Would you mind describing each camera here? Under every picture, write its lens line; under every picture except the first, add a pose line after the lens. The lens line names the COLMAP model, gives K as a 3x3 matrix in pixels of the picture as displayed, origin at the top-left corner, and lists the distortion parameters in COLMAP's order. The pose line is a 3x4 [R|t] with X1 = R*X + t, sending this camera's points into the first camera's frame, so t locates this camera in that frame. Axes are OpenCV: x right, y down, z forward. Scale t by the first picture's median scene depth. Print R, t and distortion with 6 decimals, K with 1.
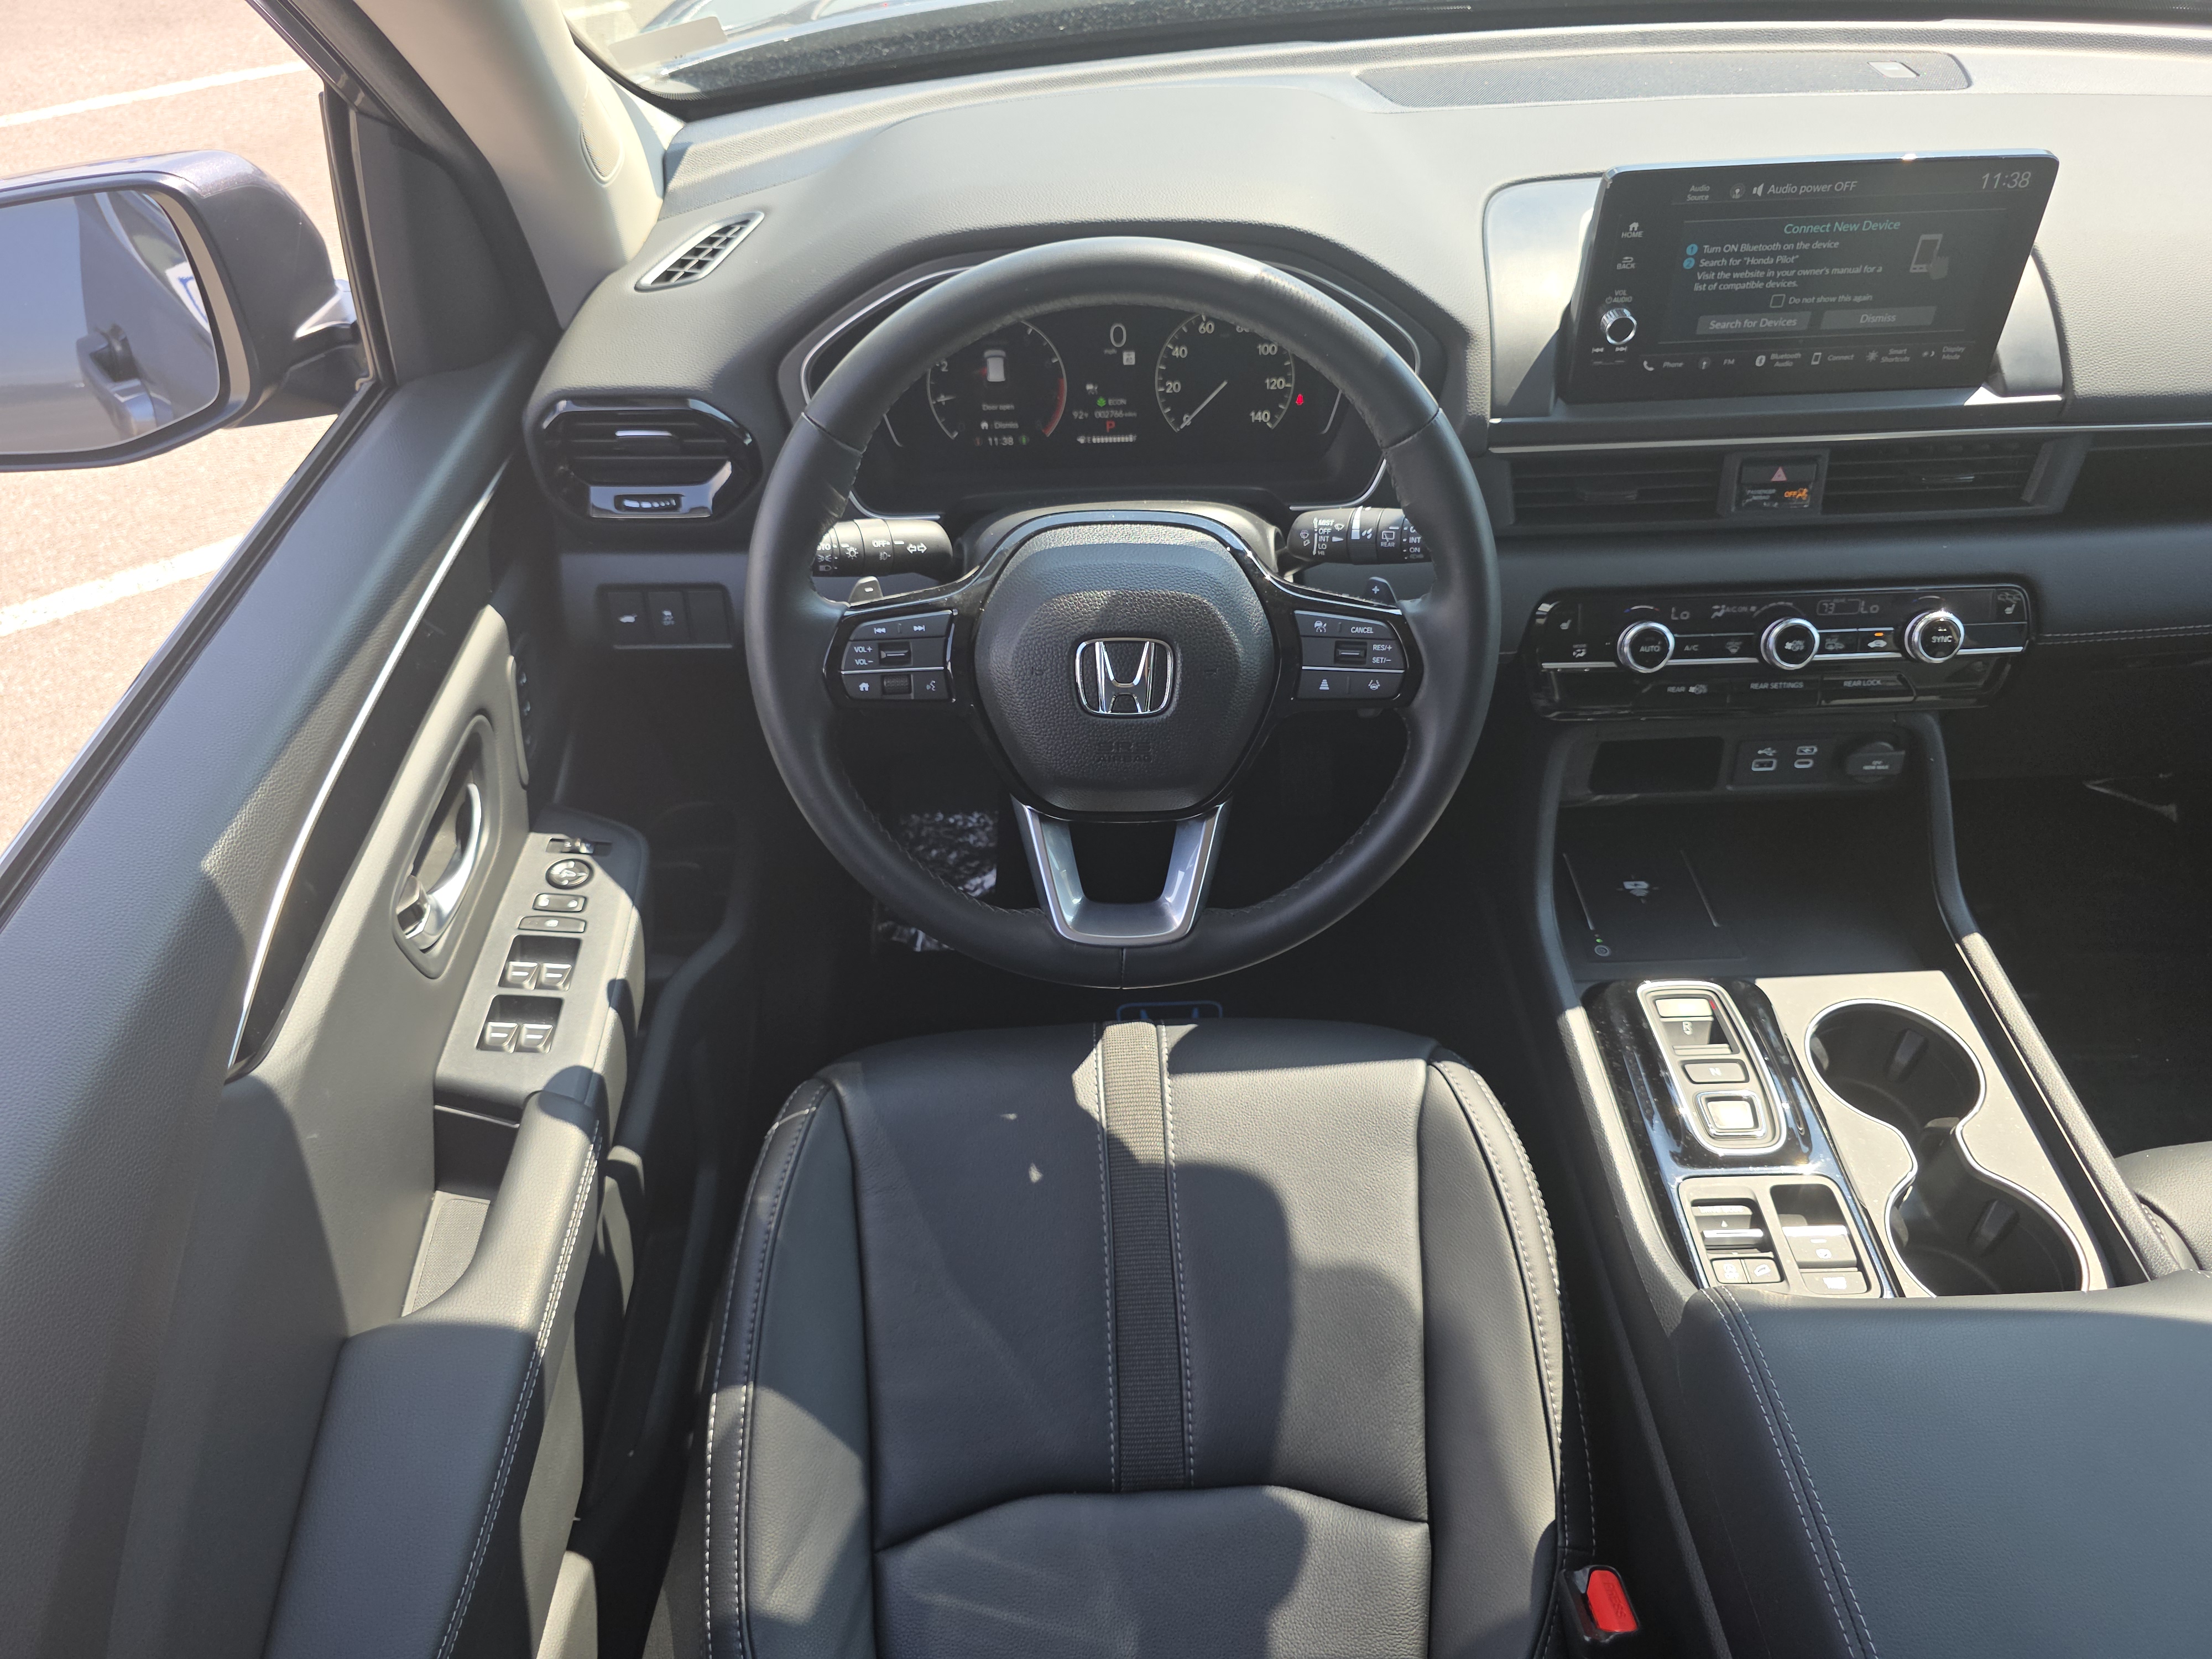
lens RADIAL K [[1500.6, 0, 1106.0], [0, 1500.6, 829.5], [0, 0, 1]] dist [0.040744, -0.042382]
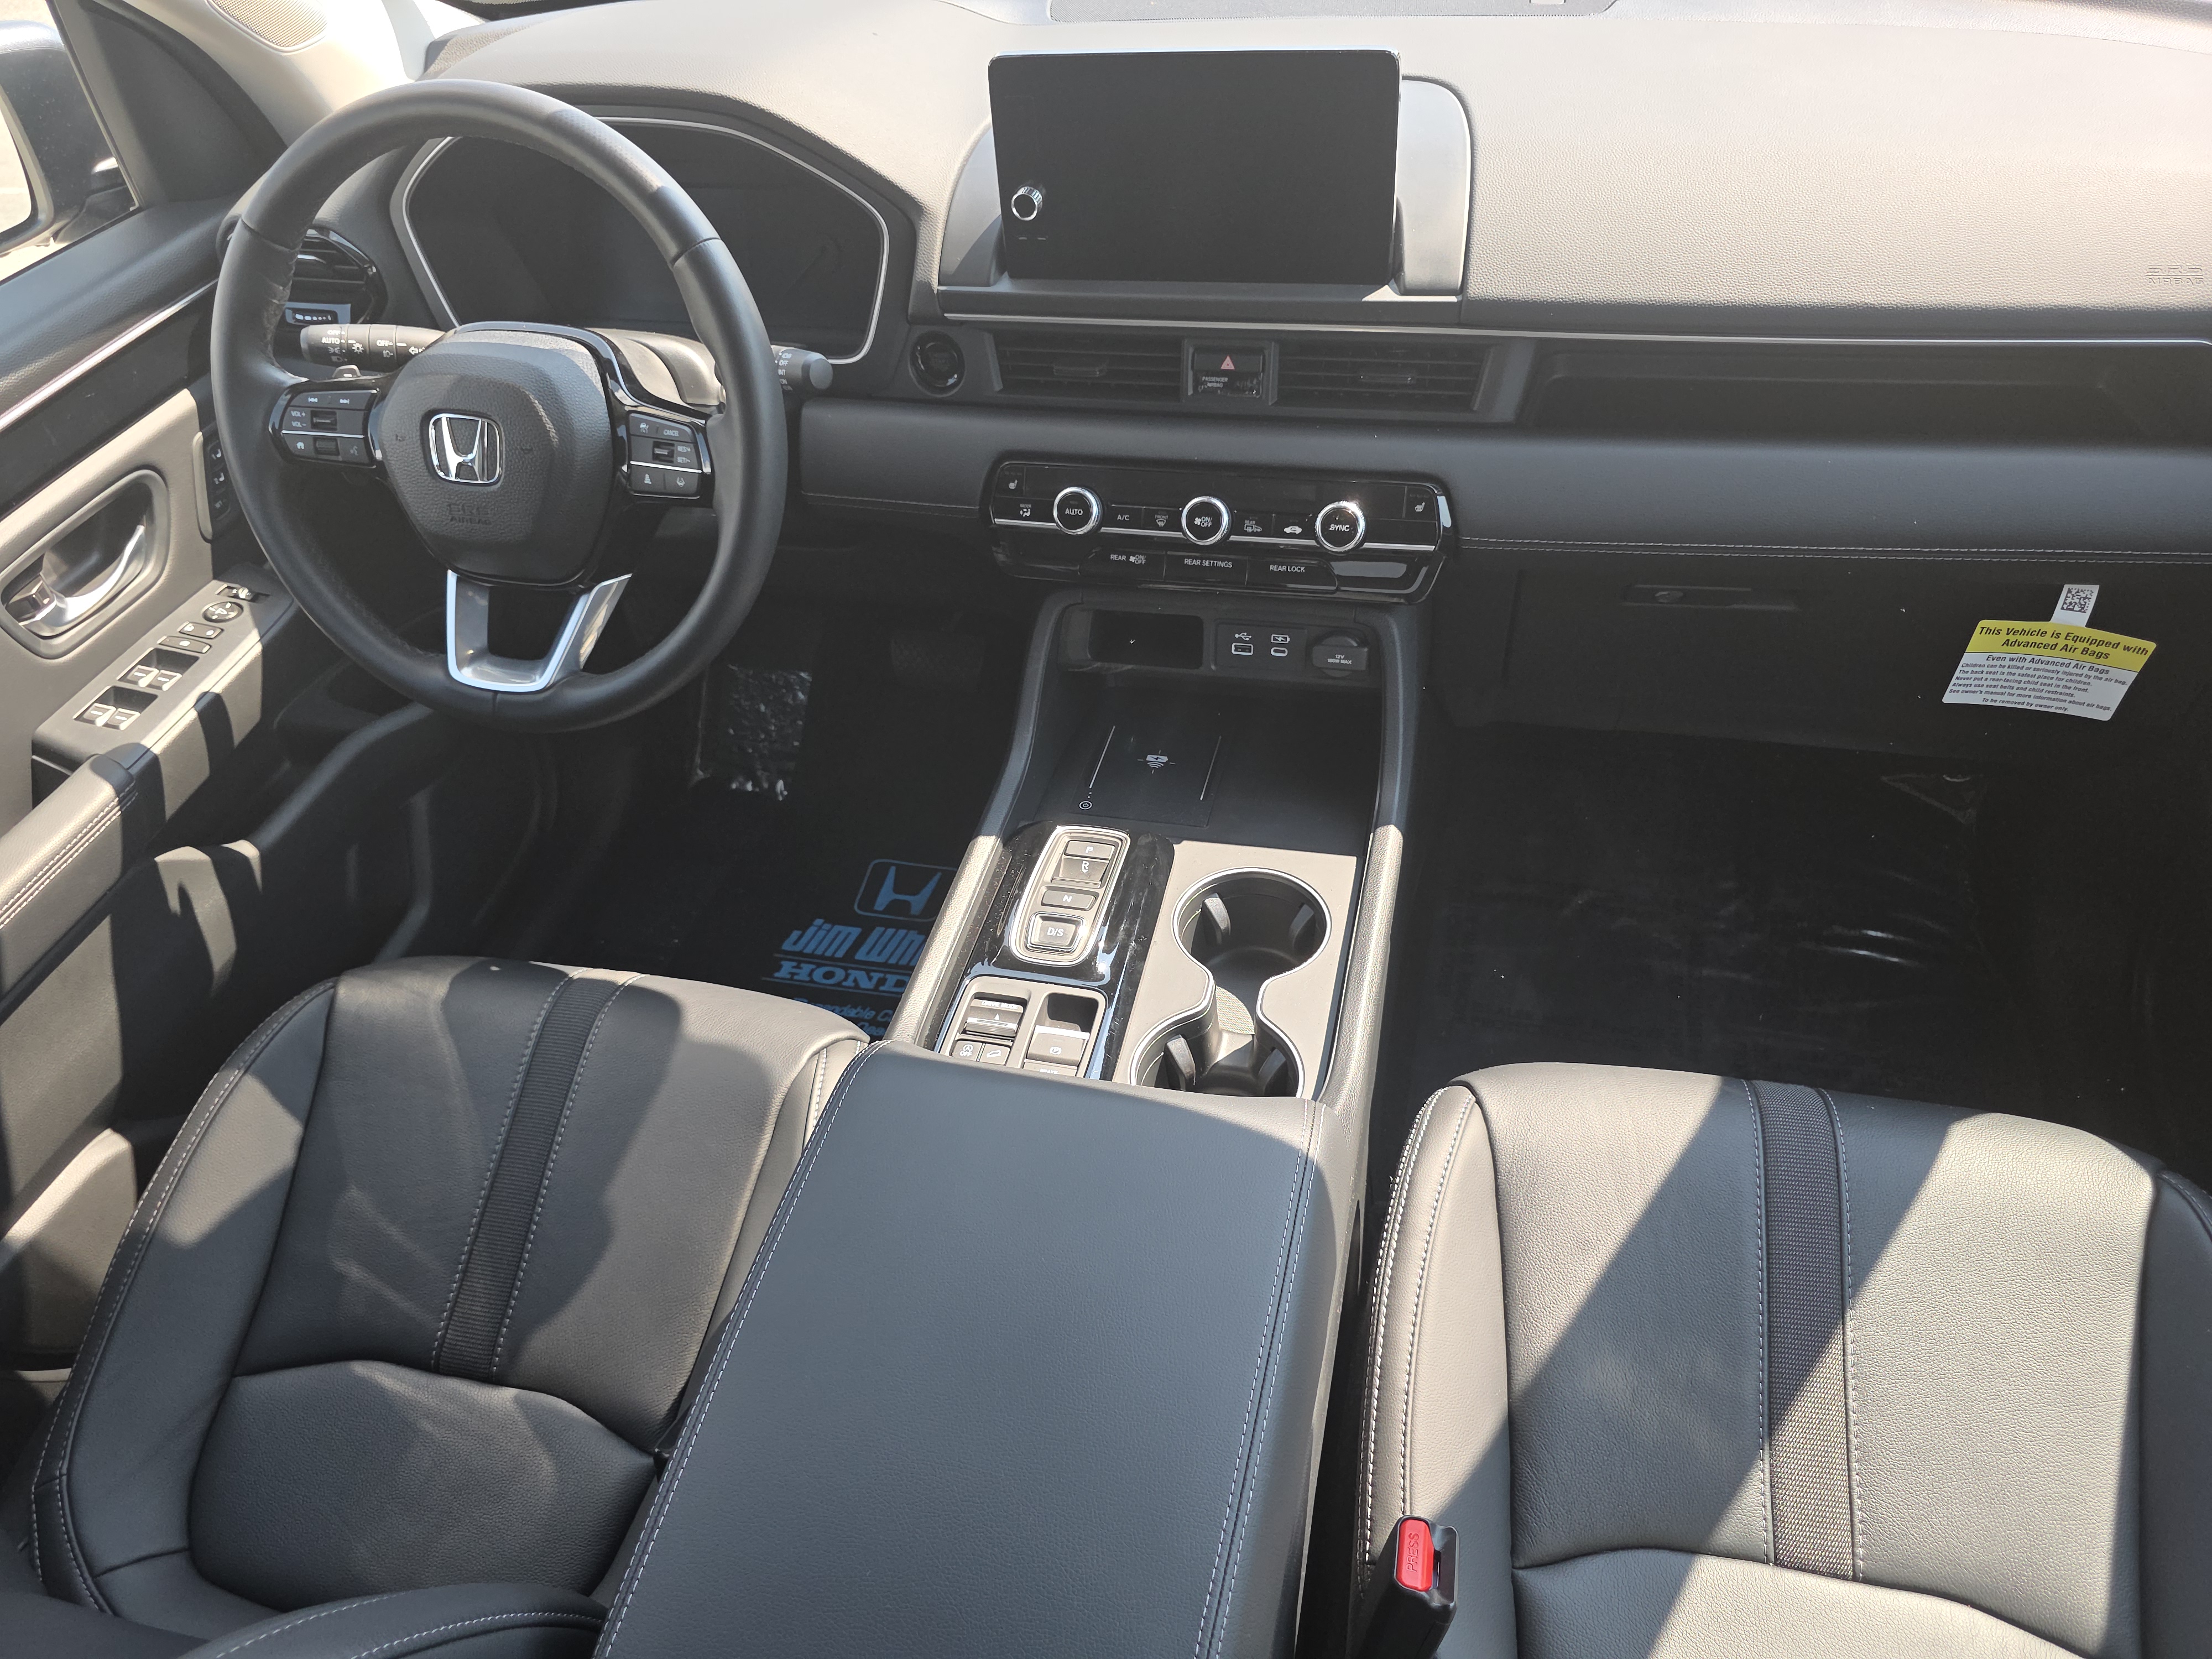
lens RADIAL K [[1522.9, 0, 1102.1], [0, 1522.9, 850.6], [0, 0, 1]] dist [0.066172, -0.077791]
pose [[0.965909, 0.140389, -0.217509, 0.653325], [-0.136971, 0.990096, 0.030788, 0.086248], [0.219677, 0.000054, 0.975573, -0.076523]]
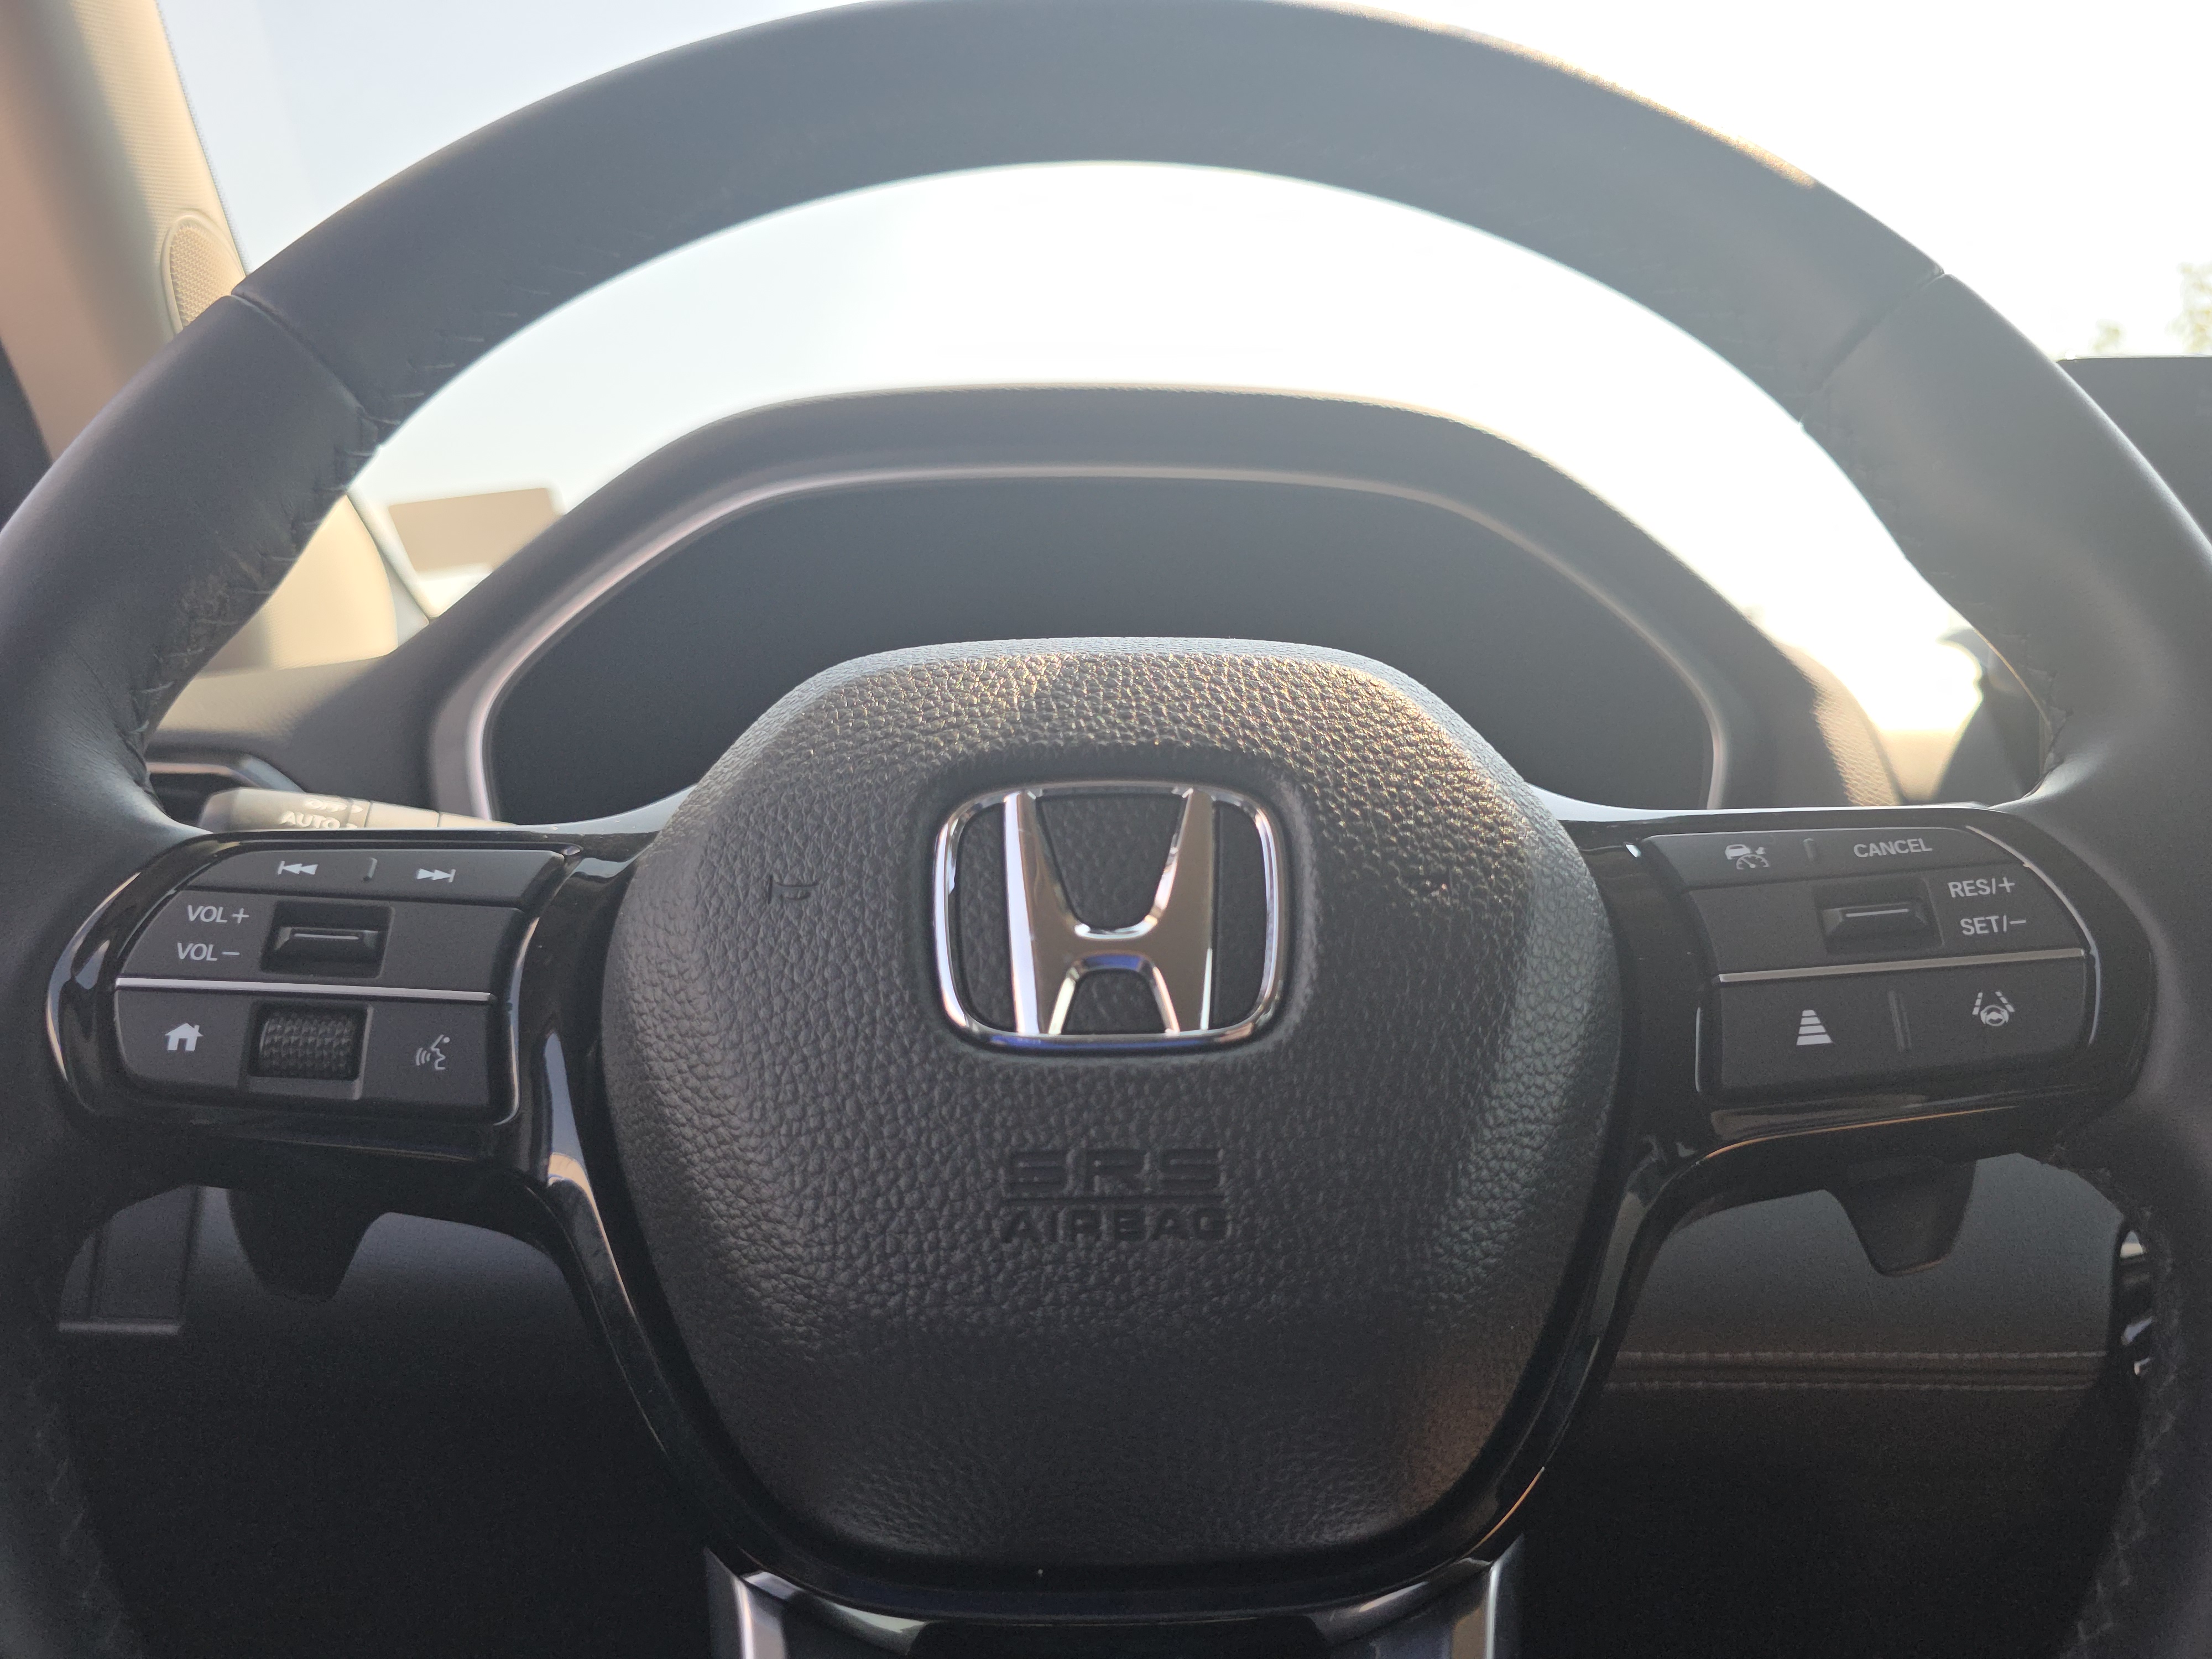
lens RADIAL K [[1500.6, 0, 1106.0], [0, 1500.6, 829.5], [0, 0, 1]] dist [0.040744, -0.042382]
pose [[0.999909, -0.013376, 0.002007, 0.009089], [0.011400, 0.753608, -0.657225, 0.051685], [0.007278, 0.657188, 0.753691, 0.624025]]
